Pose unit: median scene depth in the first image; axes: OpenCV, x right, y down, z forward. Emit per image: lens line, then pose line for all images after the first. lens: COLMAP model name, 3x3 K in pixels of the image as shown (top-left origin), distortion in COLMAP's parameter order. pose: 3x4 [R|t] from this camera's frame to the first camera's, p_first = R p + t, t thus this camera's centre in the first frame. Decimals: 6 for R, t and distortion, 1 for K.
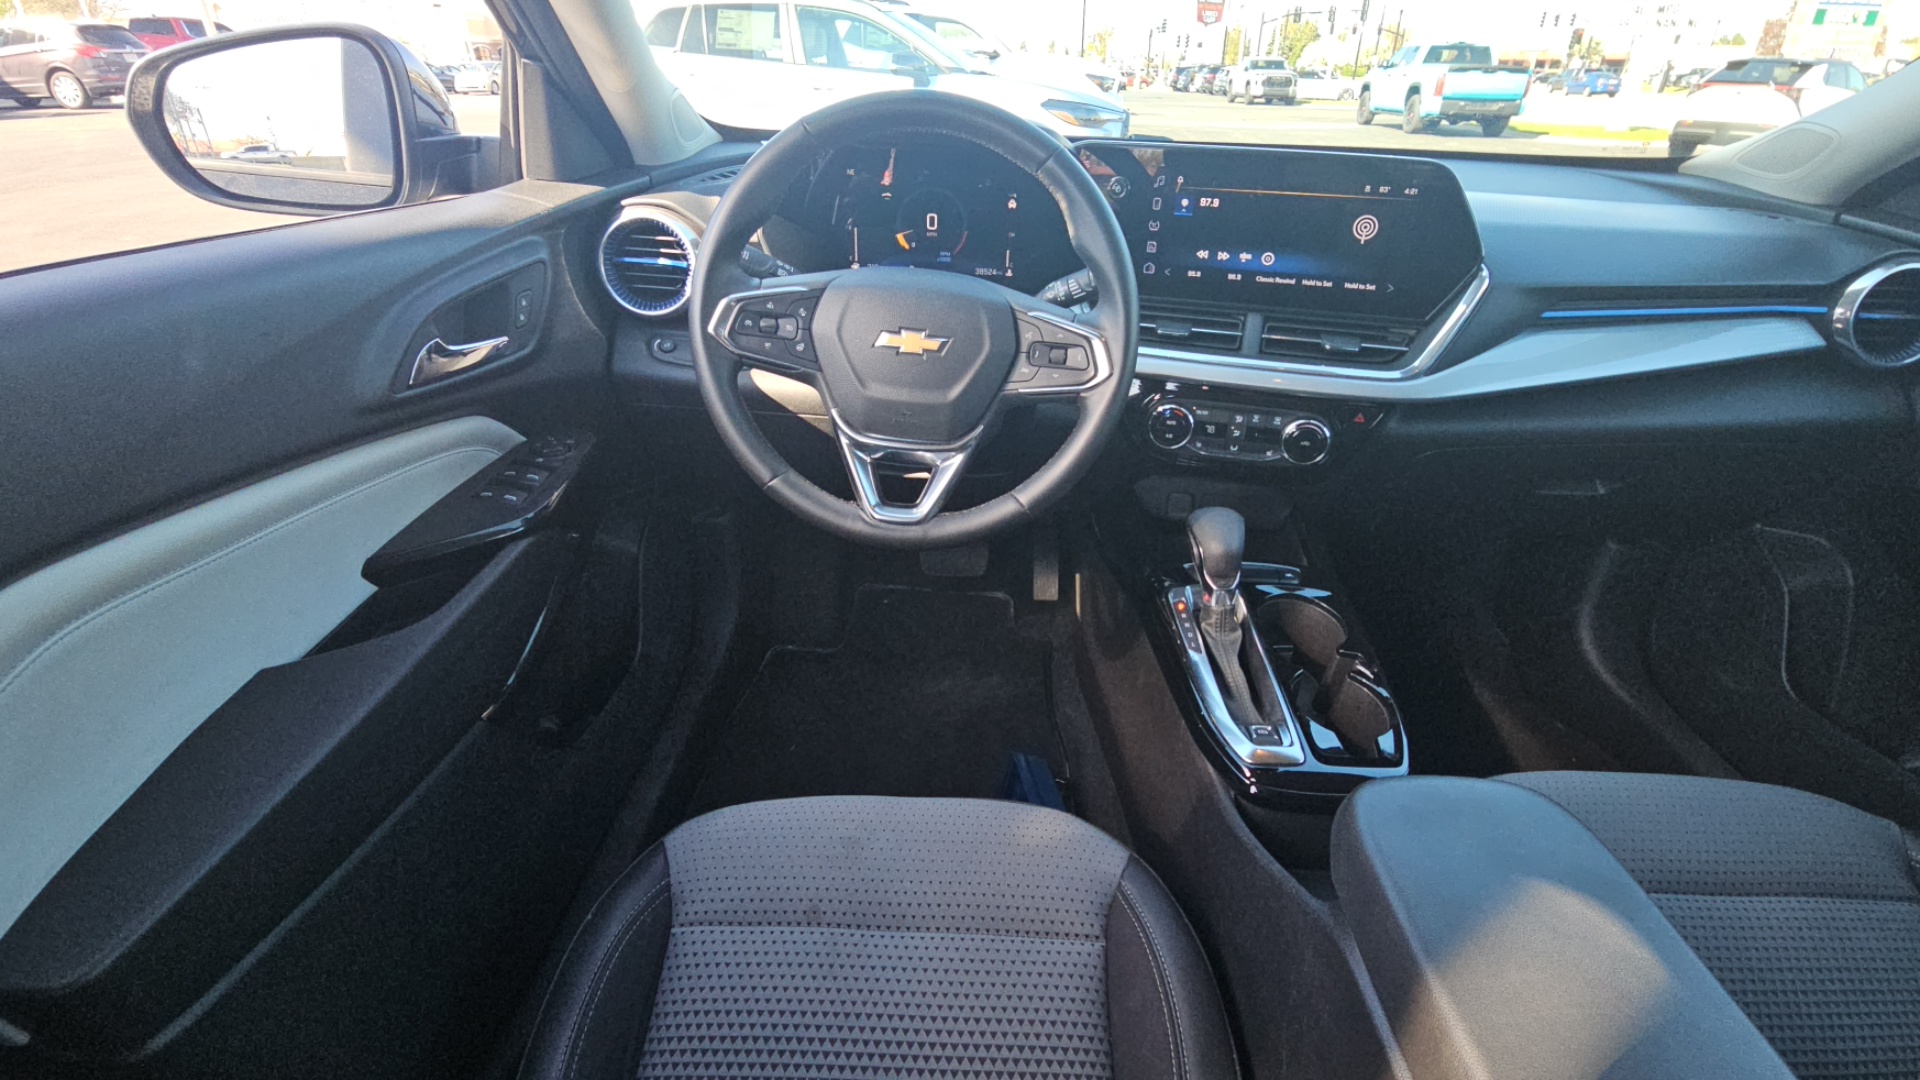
lens RADIAL K [[862.6, 0, 978.0], [0, 862.6, 540.1], [0, 0, 1]] dist [0.006826, -0.006150]
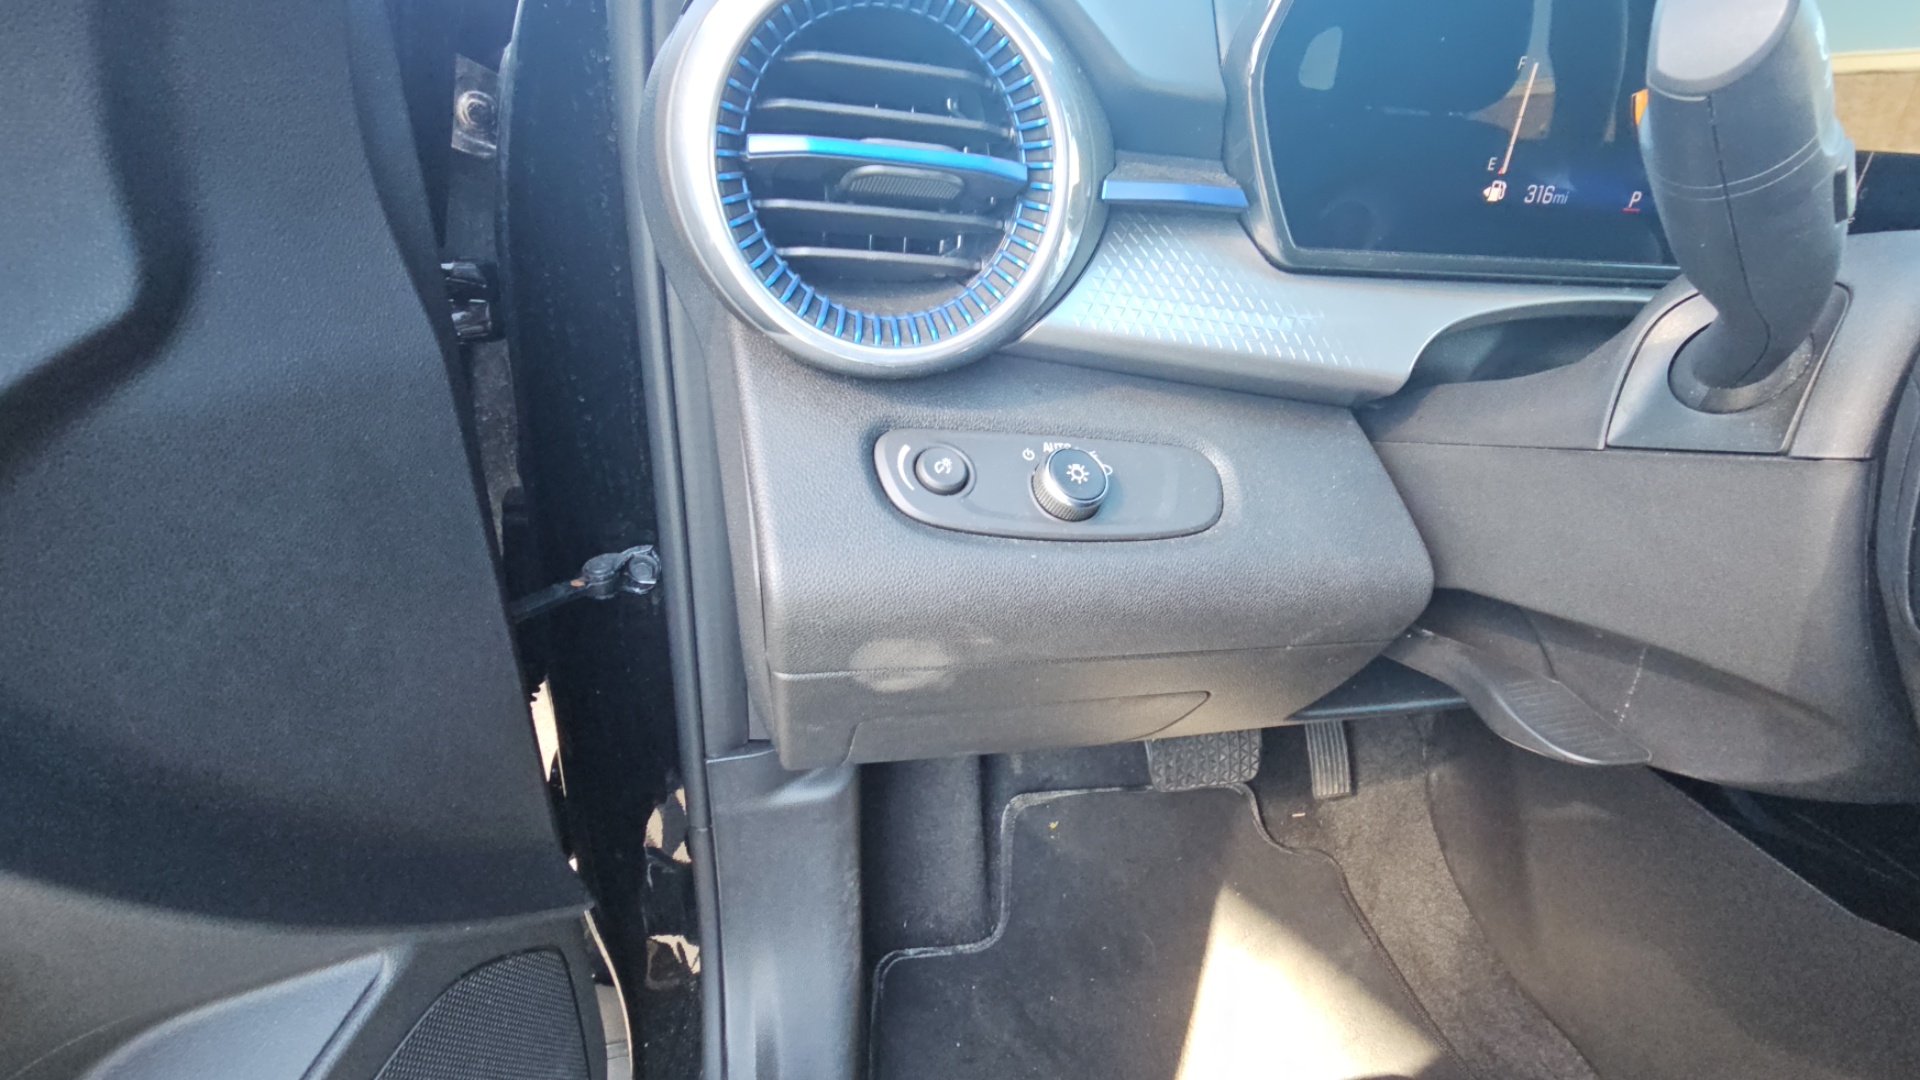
lens RADIAL K [[862.6, 0, 985.1], [0, 862.6, 537.5], [0, 0, 1]] dist [0.006826, -0.006150]
pose [[0.975143, -0.075319, 0.208382, -0.420766], [0.070660, 0.997057, 0.029724, -0.217308], [-0.210008, -0.014260, 0.977596, 0.743981]]
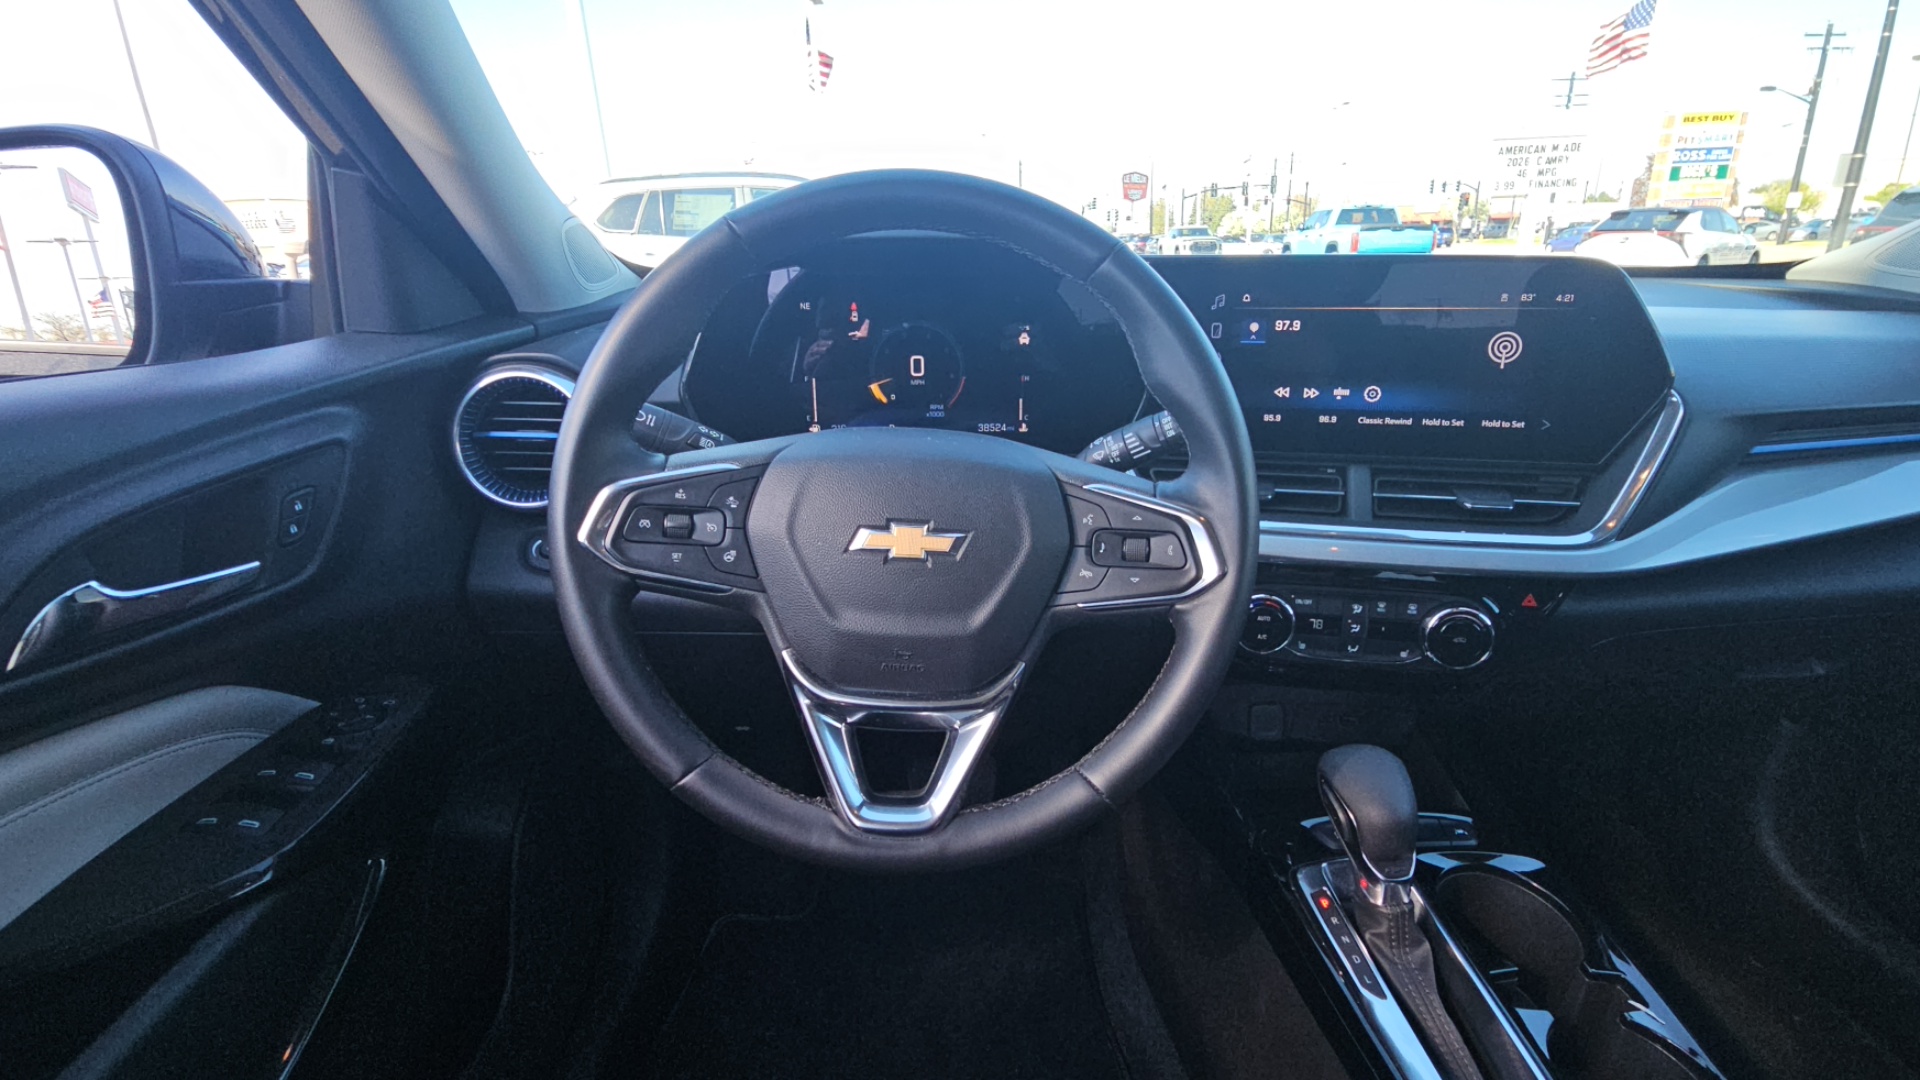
lens RADIAL K [[862.6, 0, 980.3], [0, 862.6, 538.3], [0, 0, 1]] dist [0.006826, -0.006150]
pose [[0.997647, -0.050491, 0.046383, -0.041661], [0.057702, 0.983704, -0.170284, -0.095134], [-0.037029, 0.172560, 0.984303, 0.297696]]
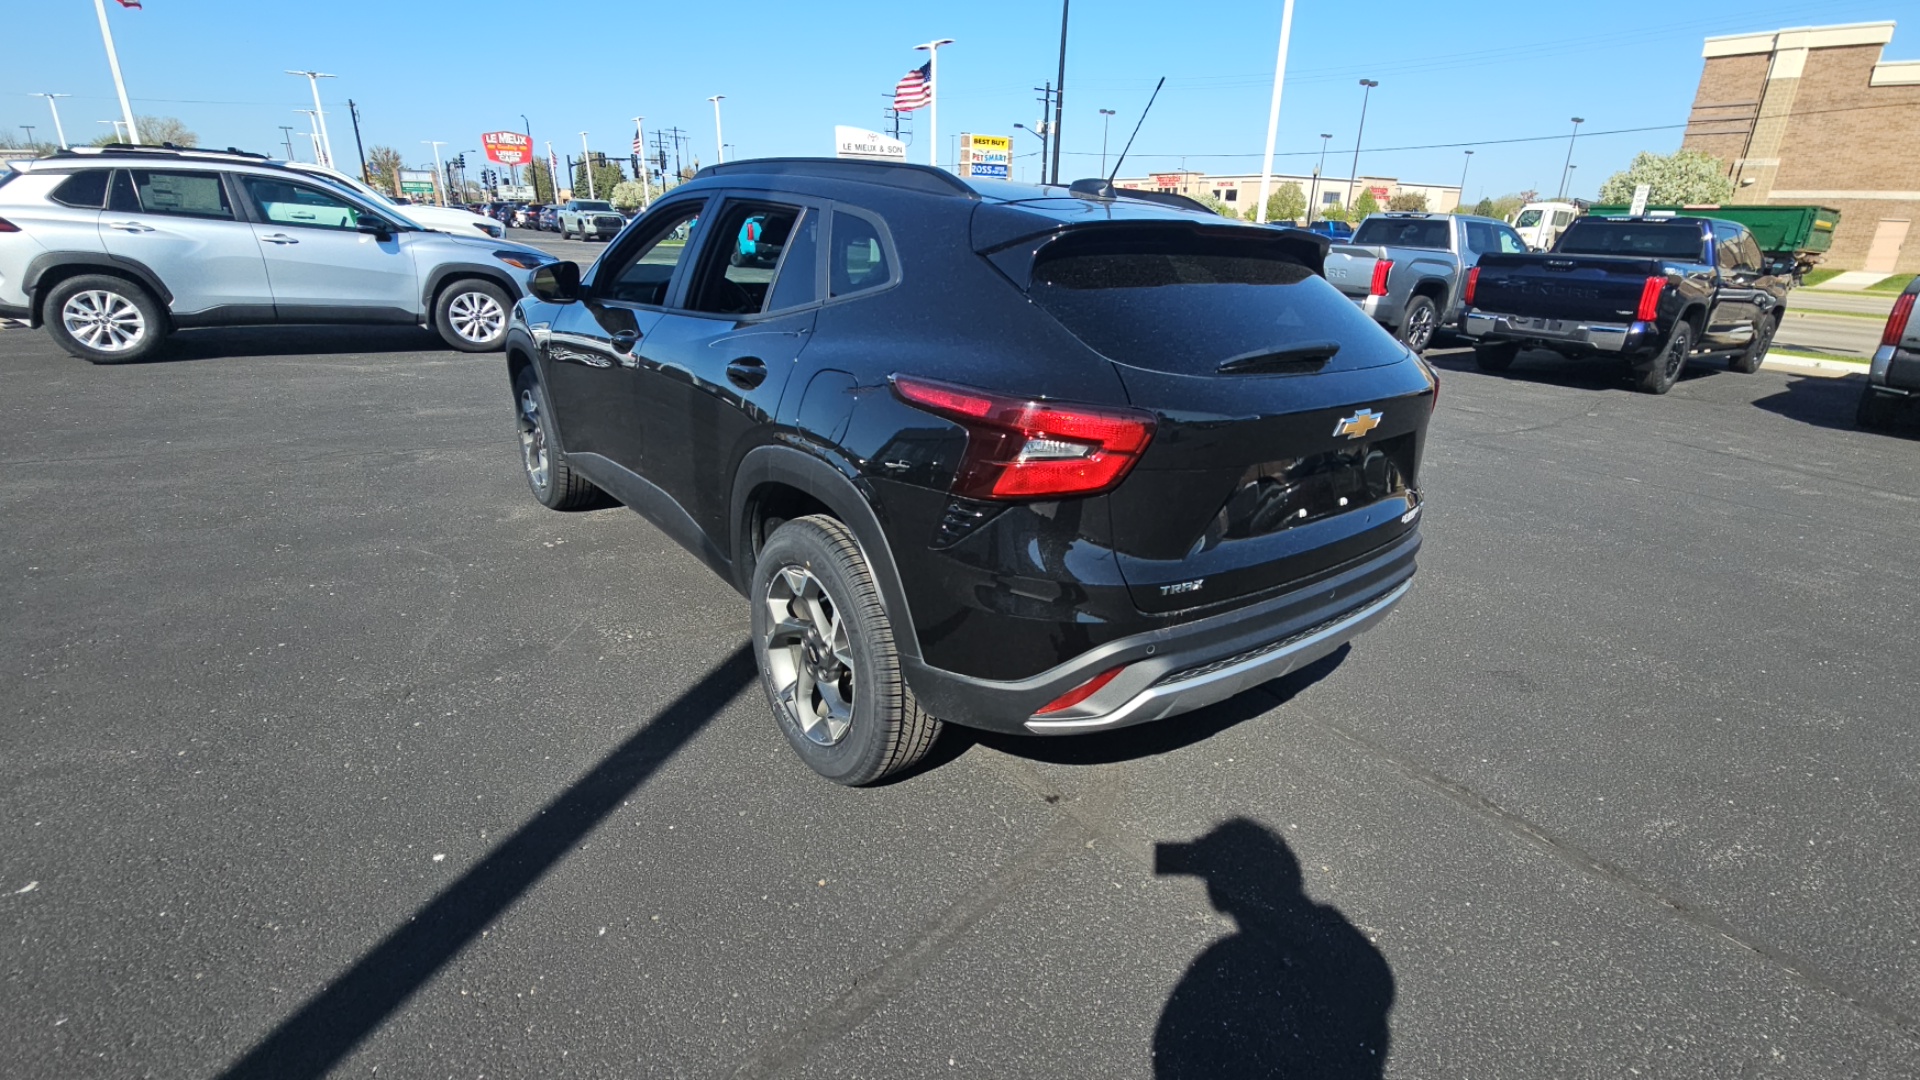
lens RADIAL K [[862.6, 0, 982.7], [0, 862.6, 558.4], [0, 0, 1]] dist [0.006826, -0.006150]
pose [[0.765684, -0.218050, 0.605130, -1.762774], [0.283656, 0.958832, -0.013414, 1.225519], [-0.577293, 0.181920, 0.796014, -2.836495]]
